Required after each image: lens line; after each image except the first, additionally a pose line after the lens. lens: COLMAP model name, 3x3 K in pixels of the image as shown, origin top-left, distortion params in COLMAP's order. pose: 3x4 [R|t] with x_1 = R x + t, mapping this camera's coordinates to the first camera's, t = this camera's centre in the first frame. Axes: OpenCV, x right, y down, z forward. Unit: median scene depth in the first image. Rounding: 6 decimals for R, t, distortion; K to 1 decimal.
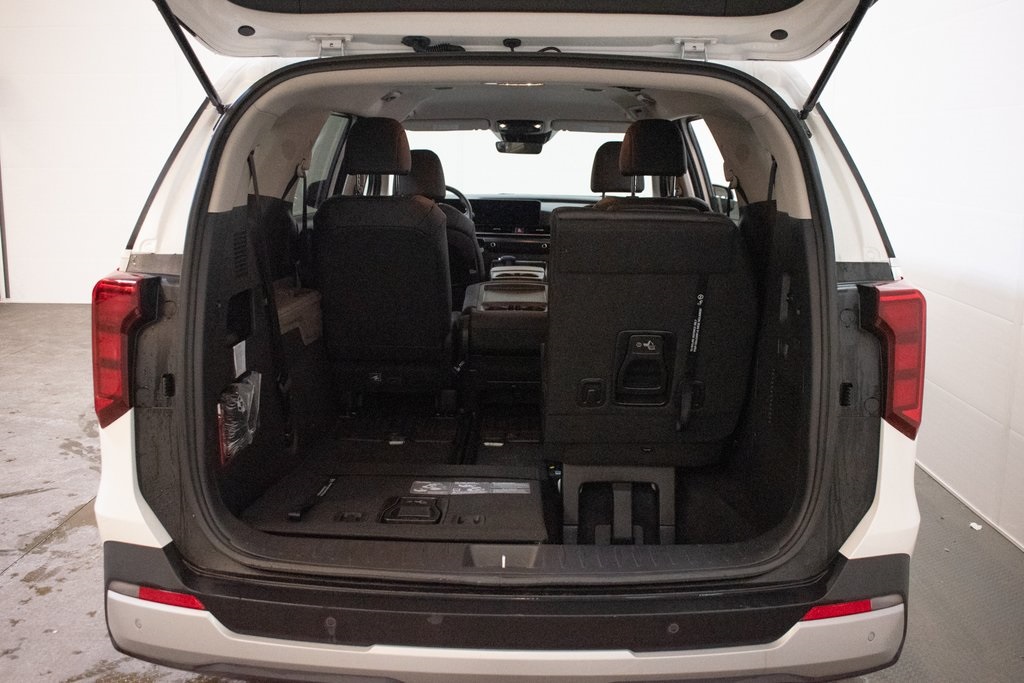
lens RADIAL K [[959.3, 0, 512.0], [0, 959.3, 341.5], [0, 0, 1]] dist [-0.085403, -0.005016]
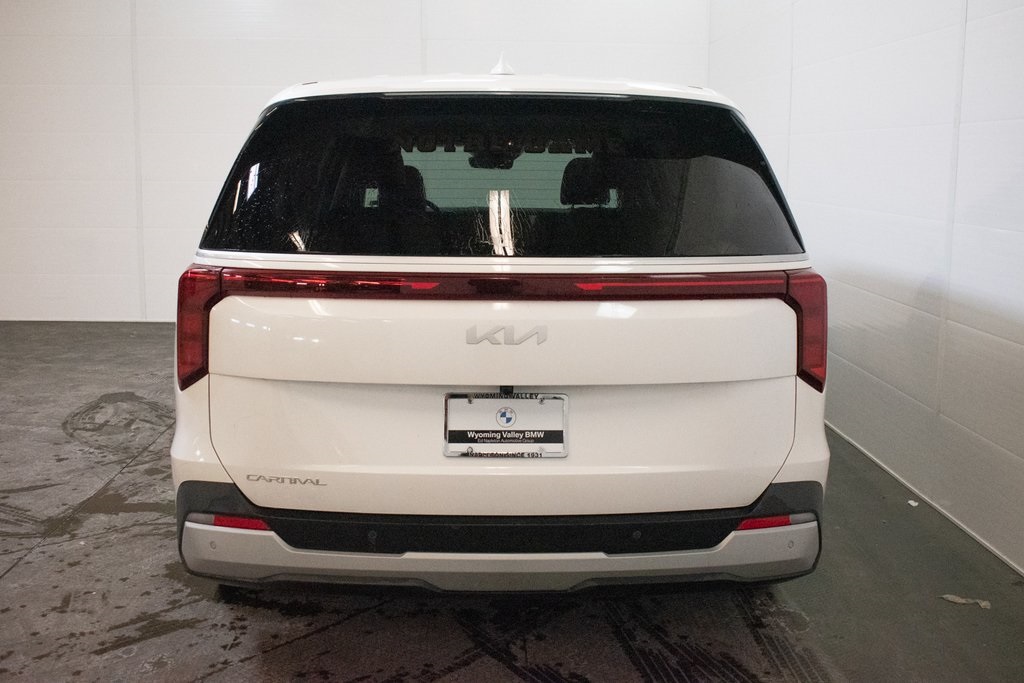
lens RADIAL K [[1064.9, 0, 512.0], [0, 1064.9, 341.5], [0, 0, 1]] dist [-0.081423, 0.017237]
pose [[0.998951, -0.007713, 0.045145, -0.055413], [0.009019, 0.999544, -0.028815, 0.065570], [-0.044902, 0.029192, 0.998565, -0.386024]]
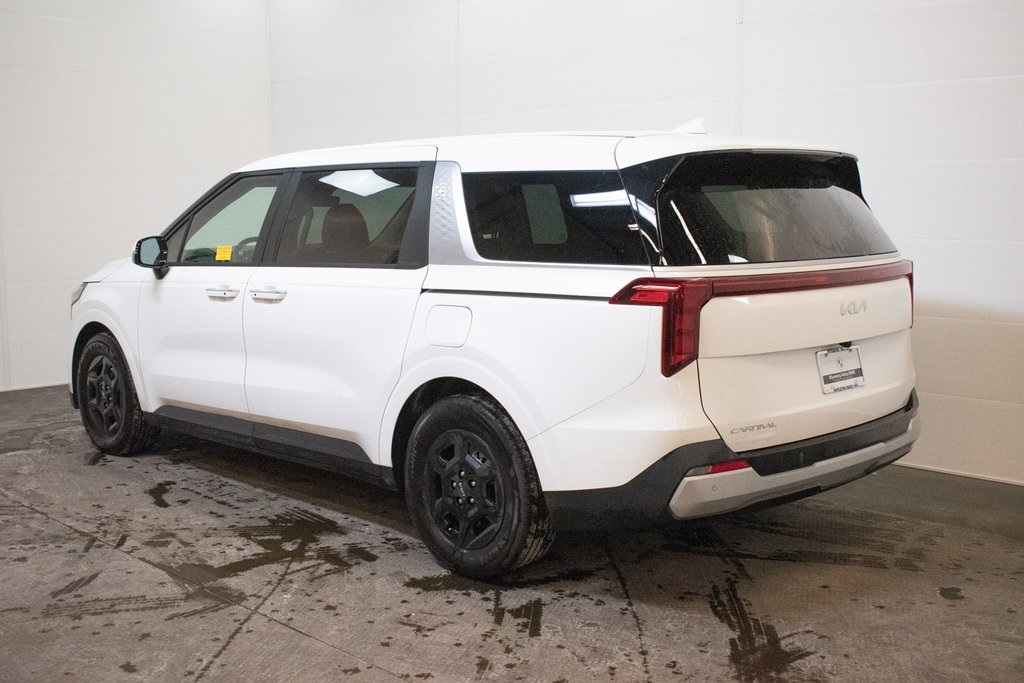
lens RADIAL K [[1139.7, 0, 512.0], [0, 1139.7, 341.5], [0, 0, 1]] dist [-0.023134, -0.012952]
pose [[0.712699, -0.102972, 0.693871, -1.802139], [0.156632, 0.987553, -0.014328, 0.017504], [-0.683759, 0.118894, 0.719957, -0.203105]]
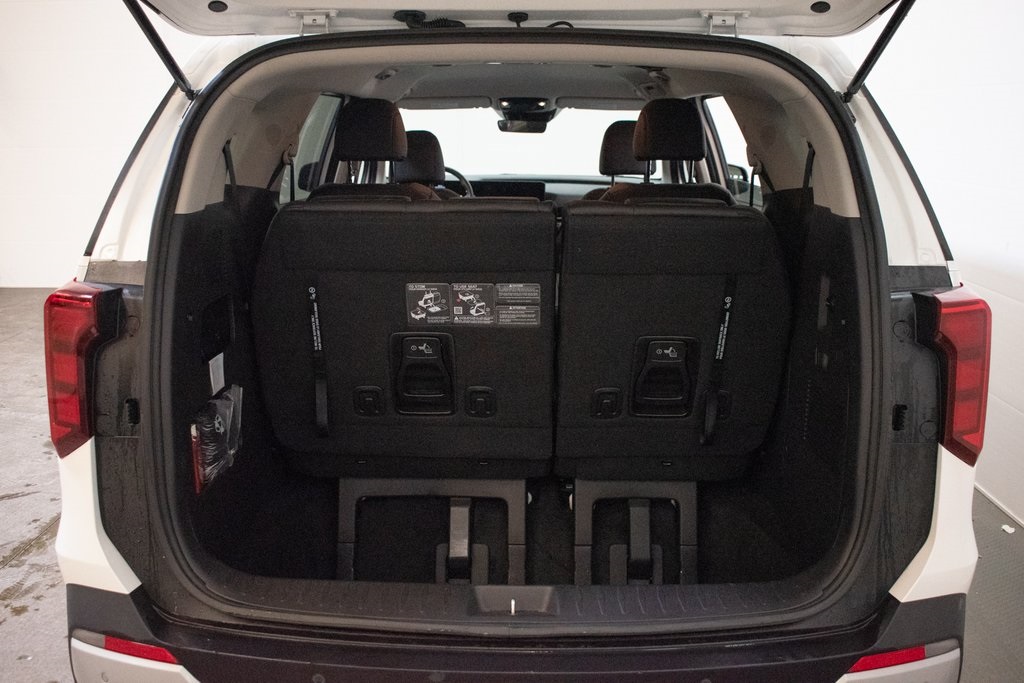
lens RADIAL K [[959.3, 0, 512.0], [0, 959.3, 341.5], [0, 0, 1]] dist [-0.085403, -0.005016]
pose [[0.999980, -0.006212, -0.001387, -0.006223], [0.006248, 0.999594, 0.027788, -0.036912], [0.001214, -0.027796, 0.999613, 0.108249]]
